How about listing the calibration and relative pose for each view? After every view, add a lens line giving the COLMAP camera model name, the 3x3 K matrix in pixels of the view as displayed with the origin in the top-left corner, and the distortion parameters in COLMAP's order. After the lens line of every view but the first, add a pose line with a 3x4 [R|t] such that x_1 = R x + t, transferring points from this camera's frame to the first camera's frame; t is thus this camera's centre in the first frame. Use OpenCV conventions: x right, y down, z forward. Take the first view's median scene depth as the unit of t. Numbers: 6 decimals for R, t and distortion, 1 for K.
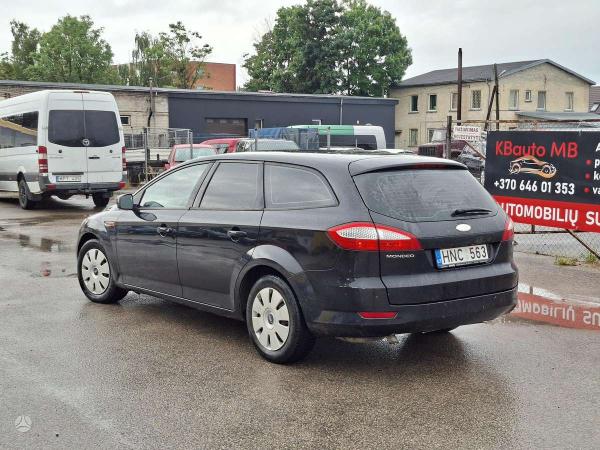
lens RADIAL K [[833.1, 0, 302.3], [0, 833.1, 223.9], [0, 0, 1]] dist [0.156345, 0.000000]
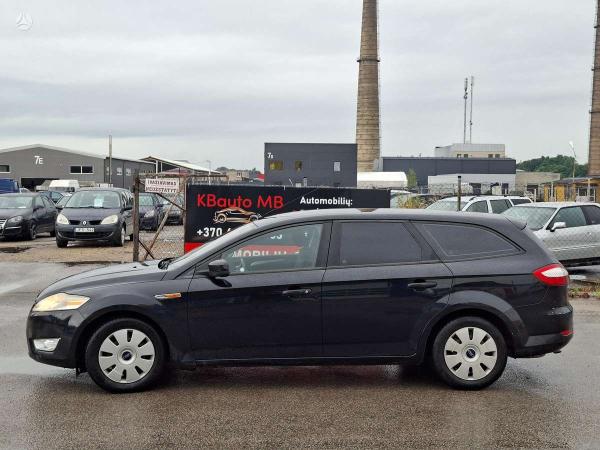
lens RADIAL K [[833.1, 0, 296.3], [0, 833.1, 222.4], [0, 0, 1]] dist [0.156345, 0.000000]
pose [[0.579424, -0.034201, 0.814308, -0.626801], [0.074376, 0.997169, -0.011042, -0.041605], [-0.811625, 0.066963, 0.580328, 0.273383]]
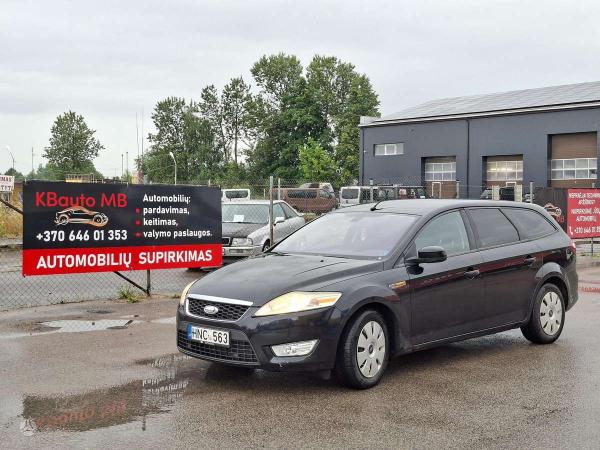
lens RADIAL K [[833.1, 0, 299.6], [0, 833.1, 228.9], [0, 0, 1]] dist [0.156345, 0.000000]
pose [[-0.113117, -0.044281, 0.992594, -0.790455], [0.098173, 0.993620, 0.055515, -0.085517], [-0.988720, 0.103725, -0.108048, 0.862826]]
